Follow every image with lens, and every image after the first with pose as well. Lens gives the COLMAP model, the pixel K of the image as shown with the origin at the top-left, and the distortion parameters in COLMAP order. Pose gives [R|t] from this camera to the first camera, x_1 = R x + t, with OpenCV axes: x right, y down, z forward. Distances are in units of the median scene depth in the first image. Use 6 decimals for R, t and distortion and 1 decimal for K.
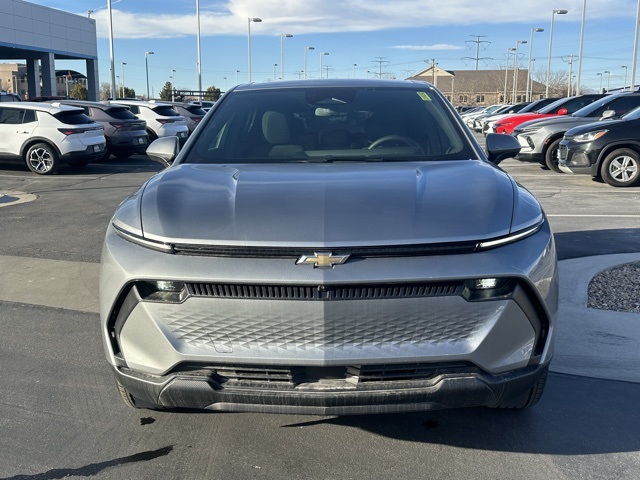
lens RADIAL K [[699.5, 0, 320.0], [0, 699.5, 240.0], [0, 0, 1]] dist [0.199762, -0.430160]
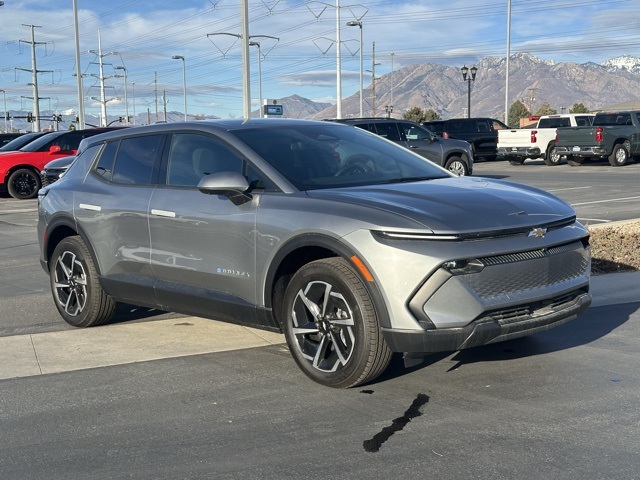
lens RADIAL K [[864.9, 0, 320.0], [0, 864.9, 240.0], [0, 0, 1]] dist [0.120237, -0.028102]
pose [[0.717104, -0.094659, 0.690508, -1.676558], [0.146494, 0.989073, -0.016548, 0.004885], [-0.681396, 0.113022, 0.723136, -0.092390]]
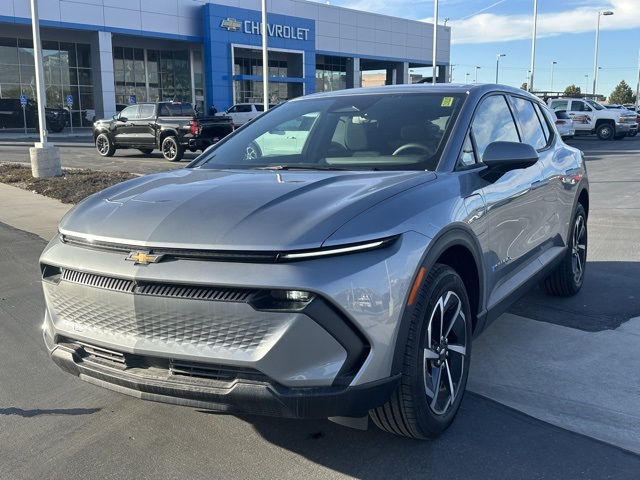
lens RADIAL K [[699.5, 0, 320.0], [0, 699.5, 240.0], [0, 0, 1]] dist [0.199762, -0.430160]
pose [[0.881263, 0.069729, -0.467455, 0.741620], [-0.071352, 0.997349, 0.014257, -0.033736], [0.467210, 0.020789, 0.883902, 0.146785]]
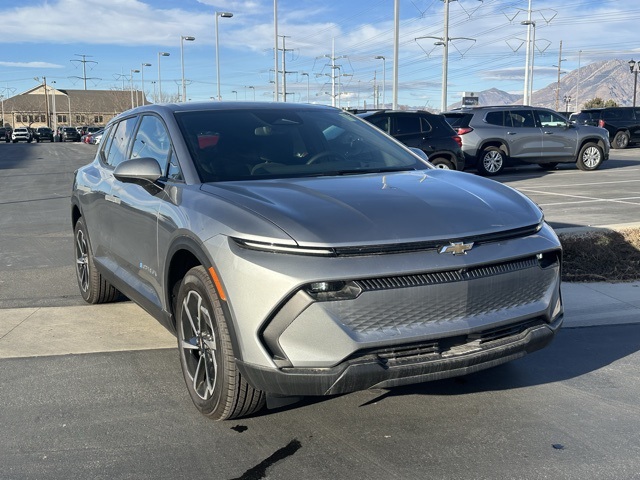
lens RADIAL K [[699.5, 0, 320.0], [0, 699.5, 240.0], [0, 0, 1]] dist [0.199762, -0.430160]
pose [[0.868017, -0.085298, 0.489153, -0.787842], [0.099055, 0.995079, -0.002254, -0.006864], [-0.486554, 0.050409, 0.872195, 0.035100]]
